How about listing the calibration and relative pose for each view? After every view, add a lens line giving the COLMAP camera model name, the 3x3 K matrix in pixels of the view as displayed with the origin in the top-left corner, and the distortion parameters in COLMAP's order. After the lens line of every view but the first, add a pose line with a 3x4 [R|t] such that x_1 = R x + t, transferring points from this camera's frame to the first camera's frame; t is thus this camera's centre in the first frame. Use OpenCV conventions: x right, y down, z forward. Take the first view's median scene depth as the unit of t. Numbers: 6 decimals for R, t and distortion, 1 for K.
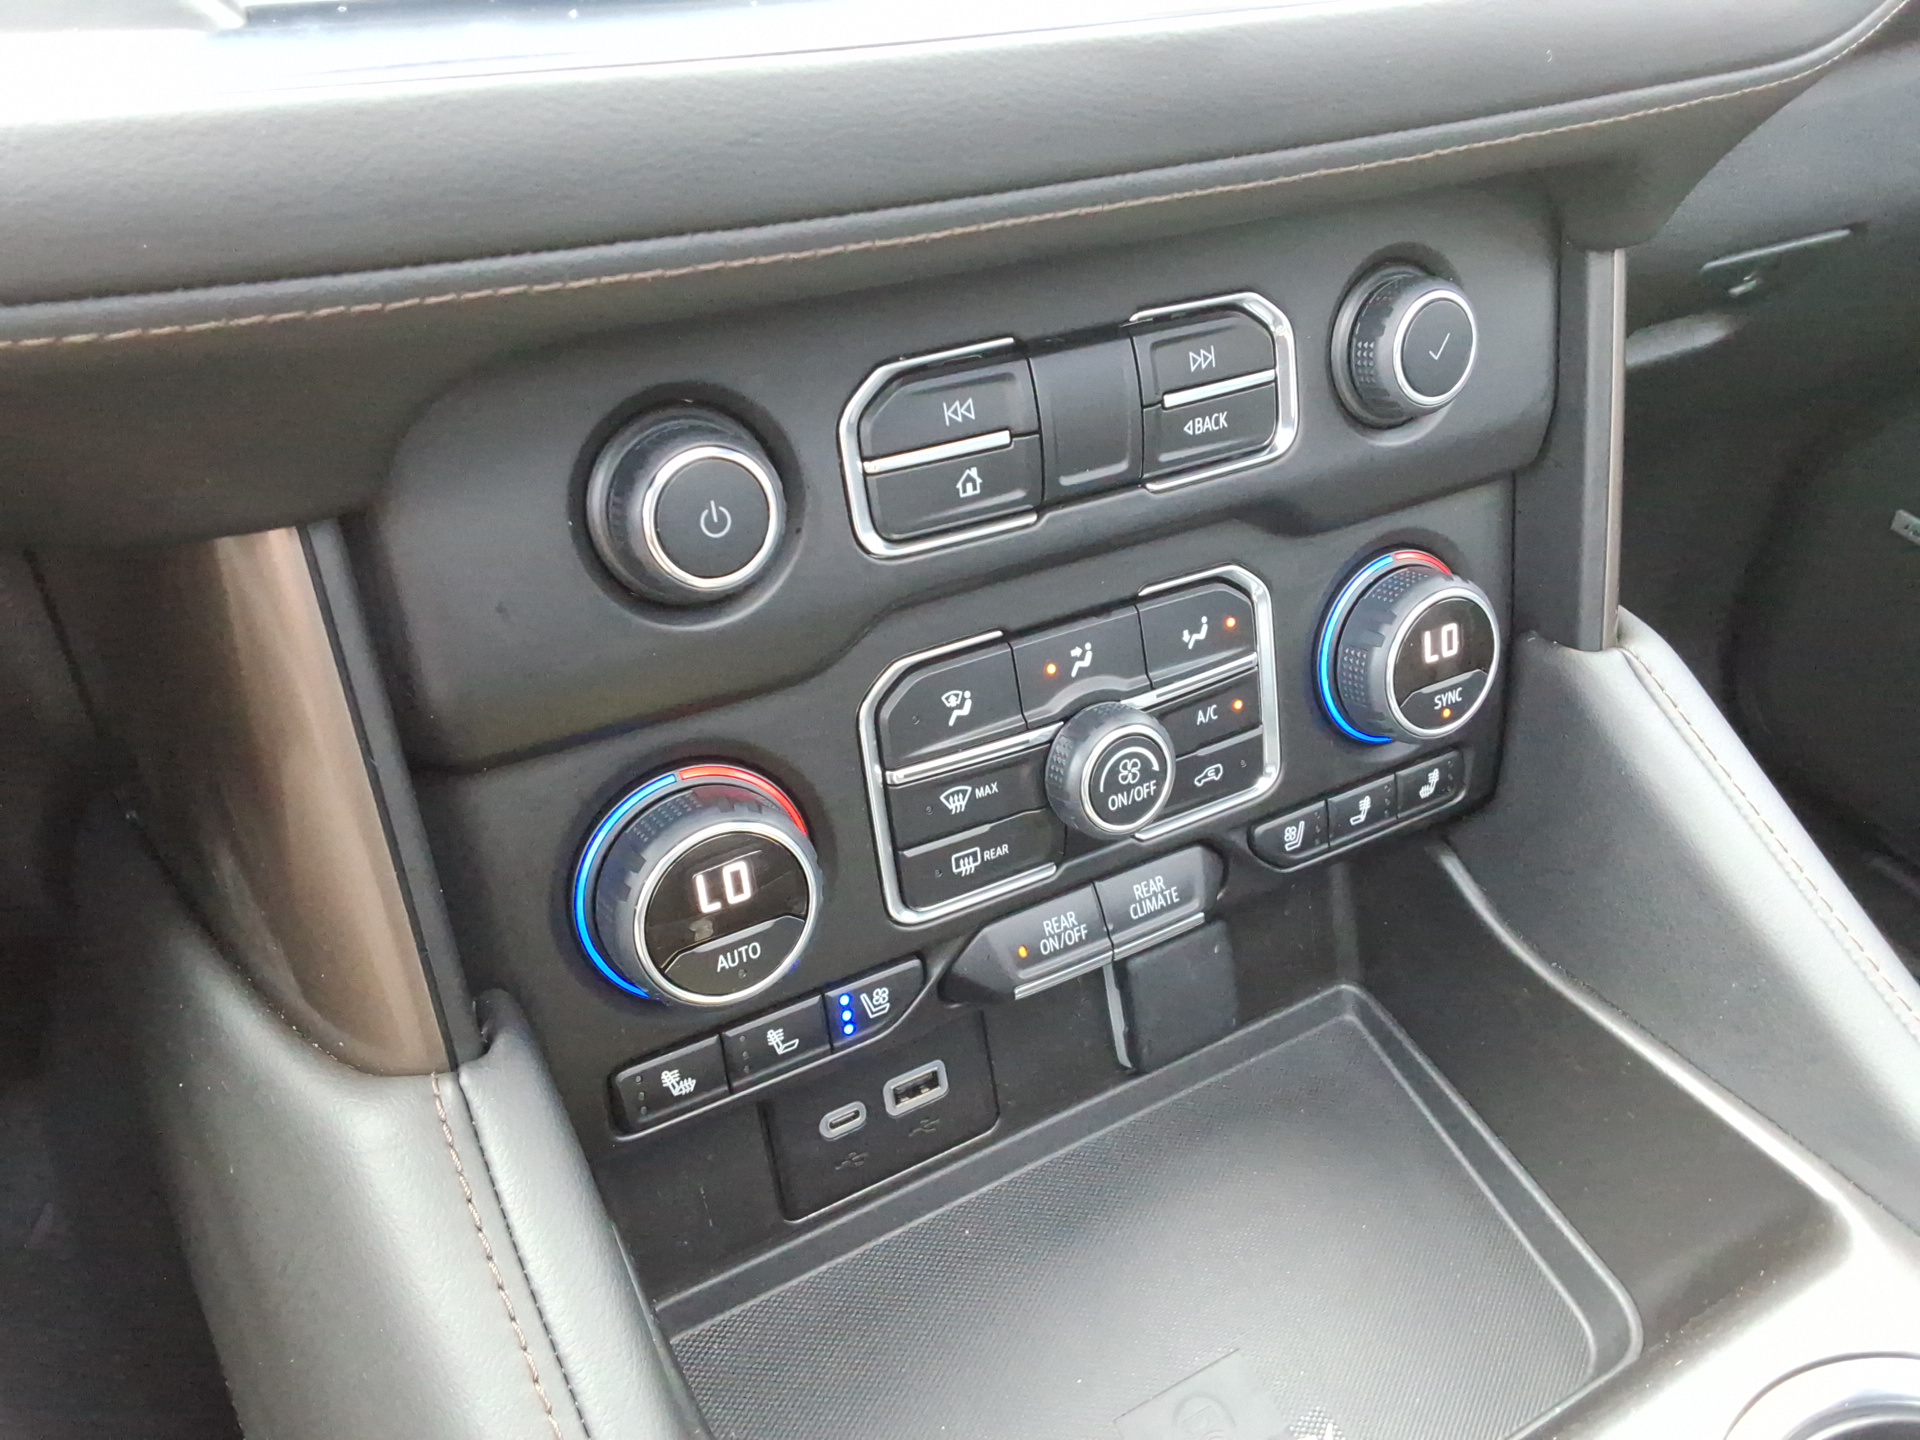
lens RADIAL K [[1548.7, 0, 971.1], [0, 1548.7, 710.0], [0, 0, 1]] dist [0.117966, -0.182787]
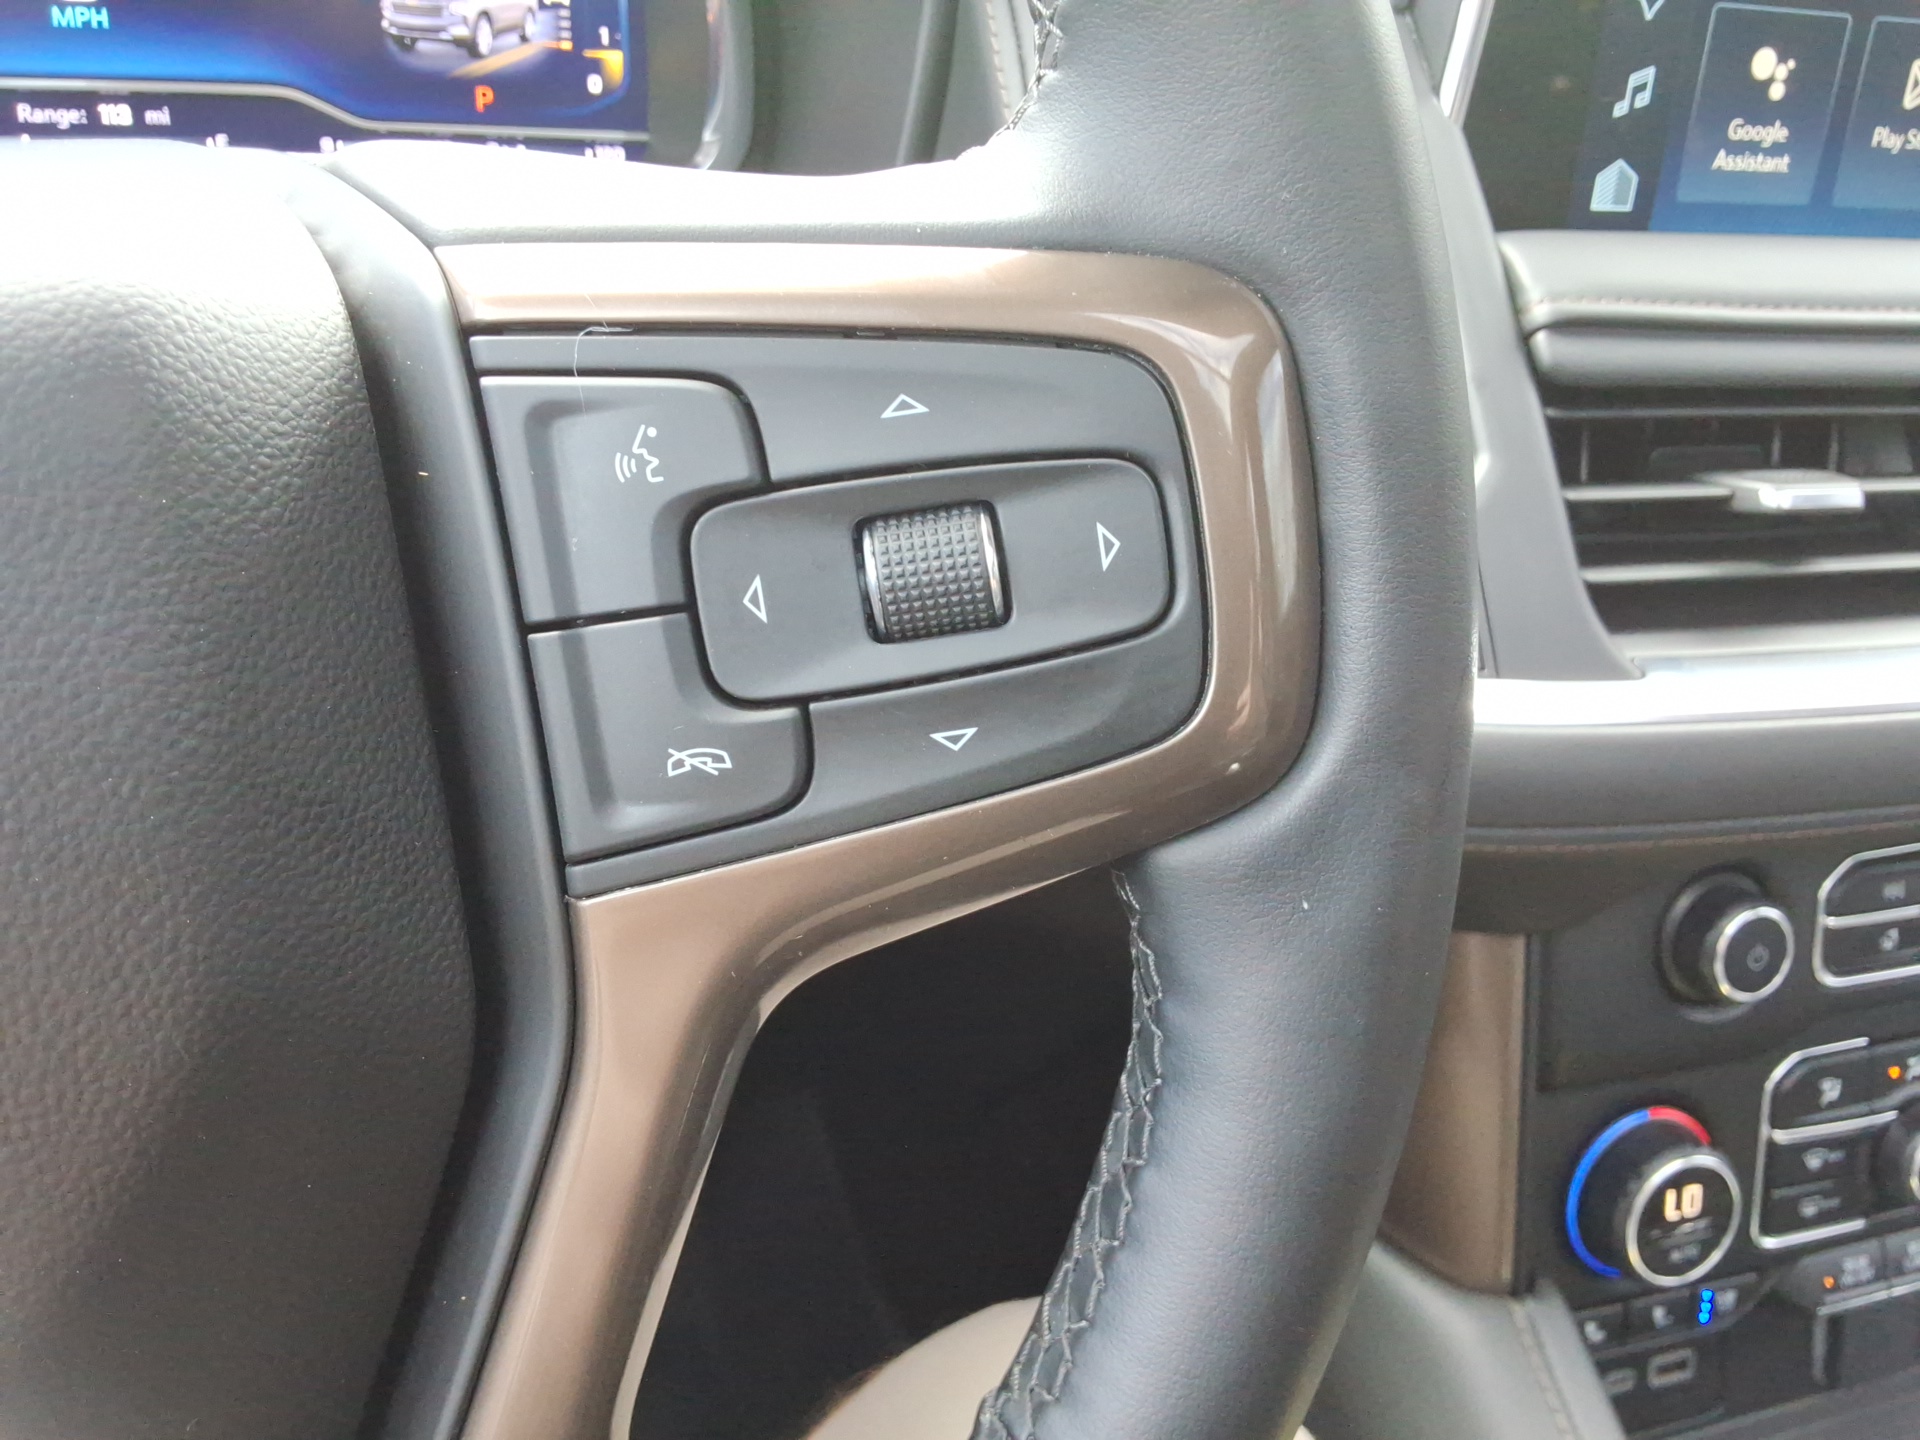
lens RADIAL K [[1548.7, 0, 971.8], [0, 1548.7, 730.6], [0, 0, 1]] dist [0.117966, -0.182787]
pose [[0.974886, 0.141979, -0.171576, -0.536404], [-0.161558, 0.981147, -0.106066, -0.043363], [0.153282, 0.131122, 0.979445, -0.492071]]
